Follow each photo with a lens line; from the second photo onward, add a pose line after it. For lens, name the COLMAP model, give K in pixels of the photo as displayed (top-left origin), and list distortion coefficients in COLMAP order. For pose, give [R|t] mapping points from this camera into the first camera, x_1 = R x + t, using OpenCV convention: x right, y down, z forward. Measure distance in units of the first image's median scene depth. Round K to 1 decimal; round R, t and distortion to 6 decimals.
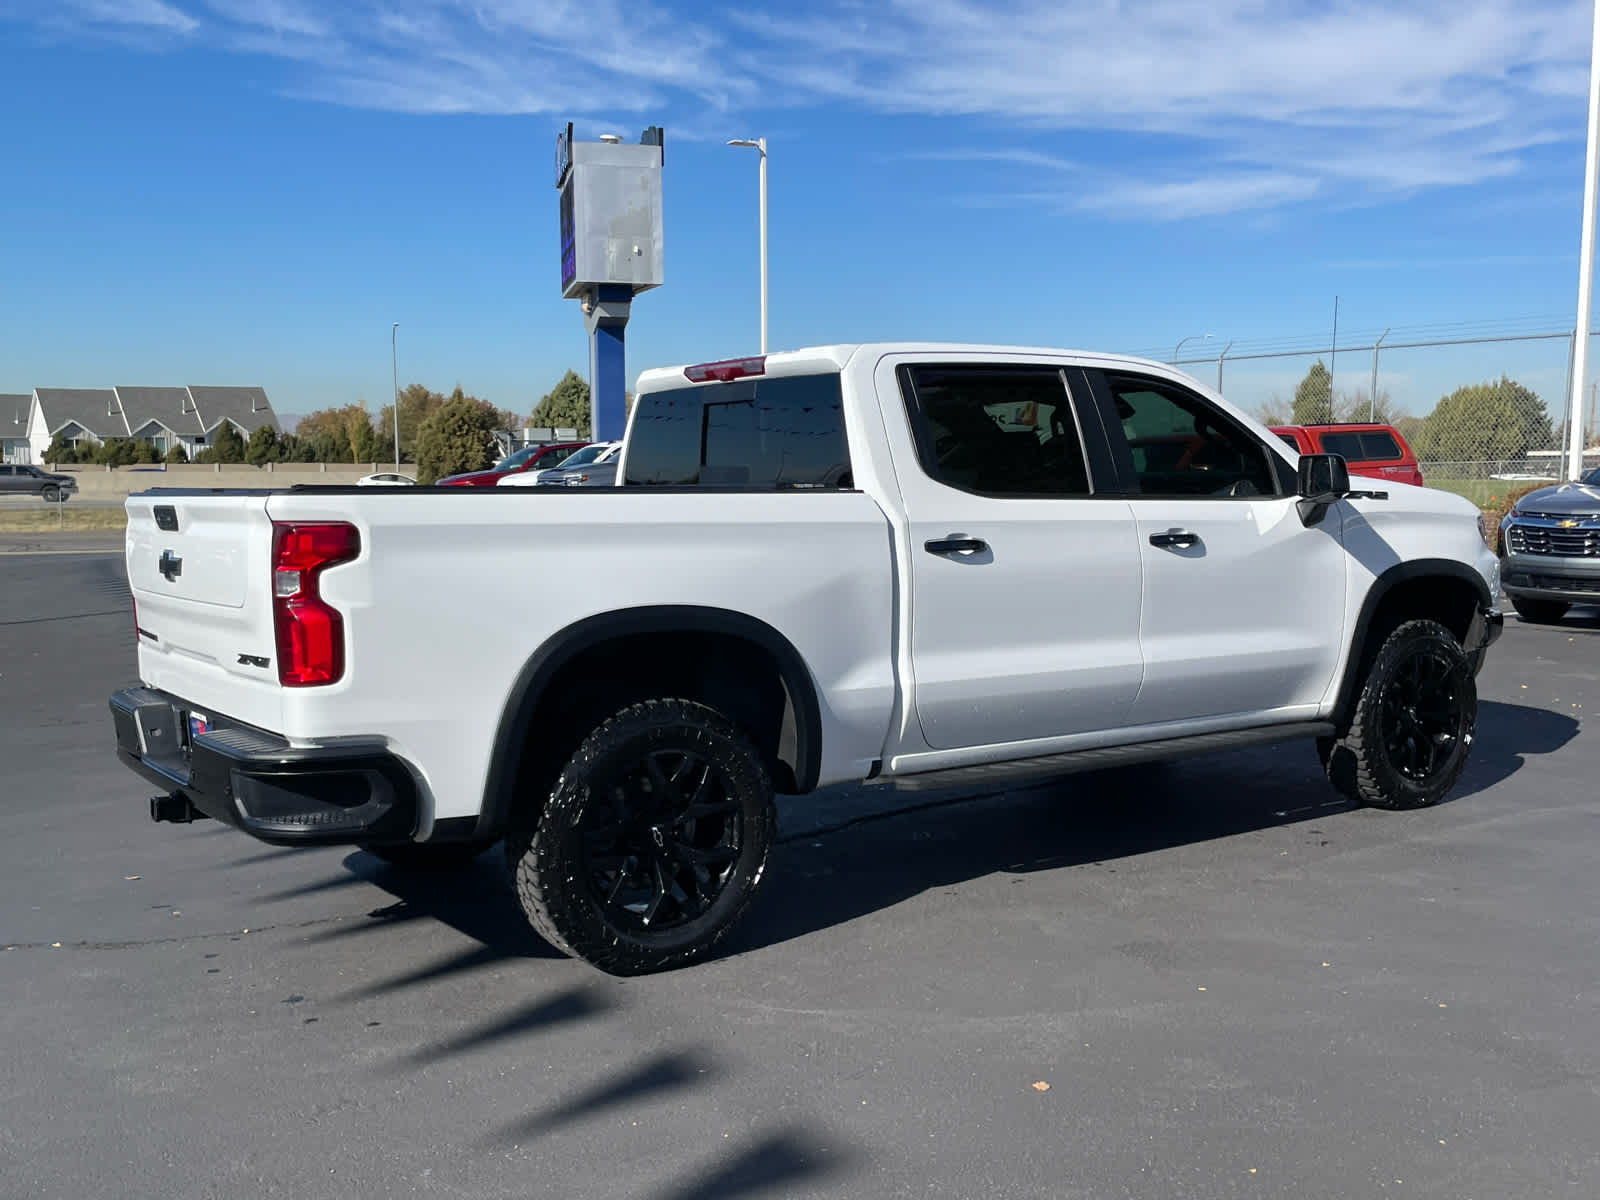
lens RADIAL K [[1600.9, 0, 822.9], [0, 1600.9, 610.3], [0, 0, 1]] dist [0.116440, -0.183972]
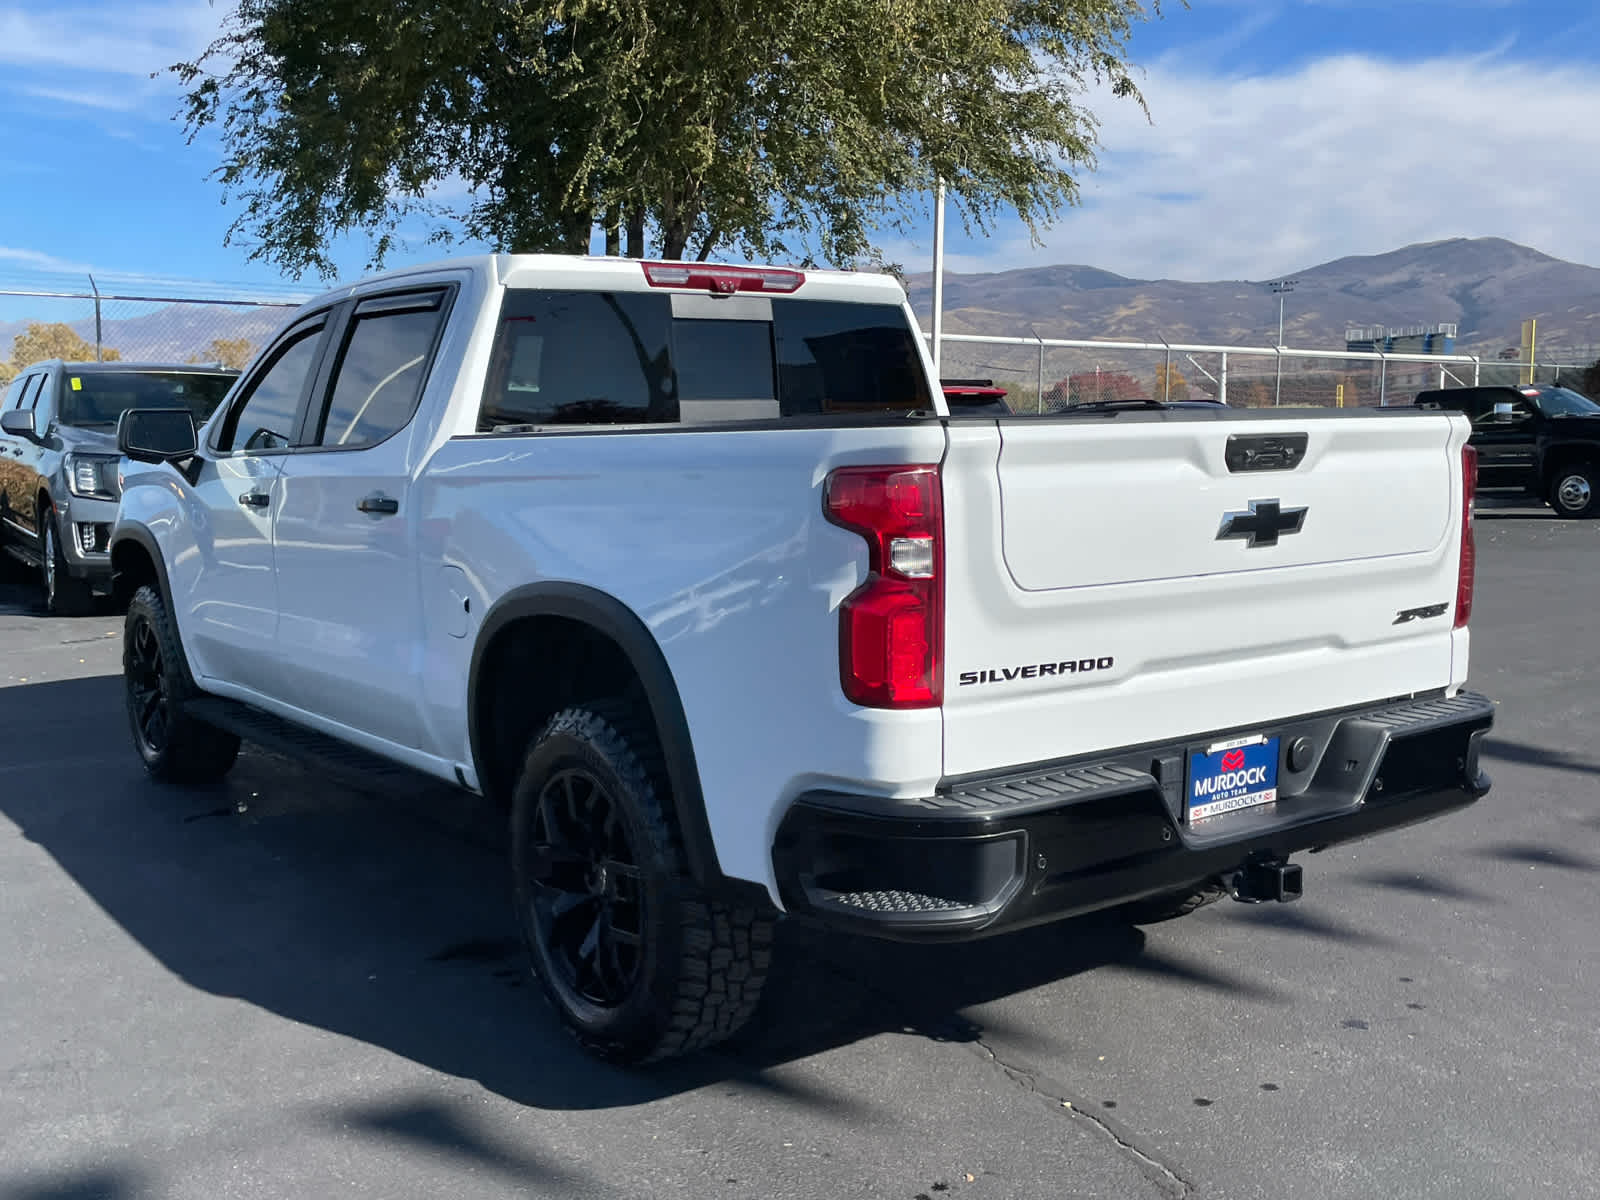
lens RADIAL K [[1600.9, 0, 822.9], [0, 1600.9, 610.3], [0, 0, 1]] dist [0.116440, -0.183972]
pose [[-0.020158, -0.099226, 0.994861, -0.872176], [0.095415, 0.990330, 0.100708, -0.062353], [-0.995234, 0.096954, -0.010495, 0.973805]]
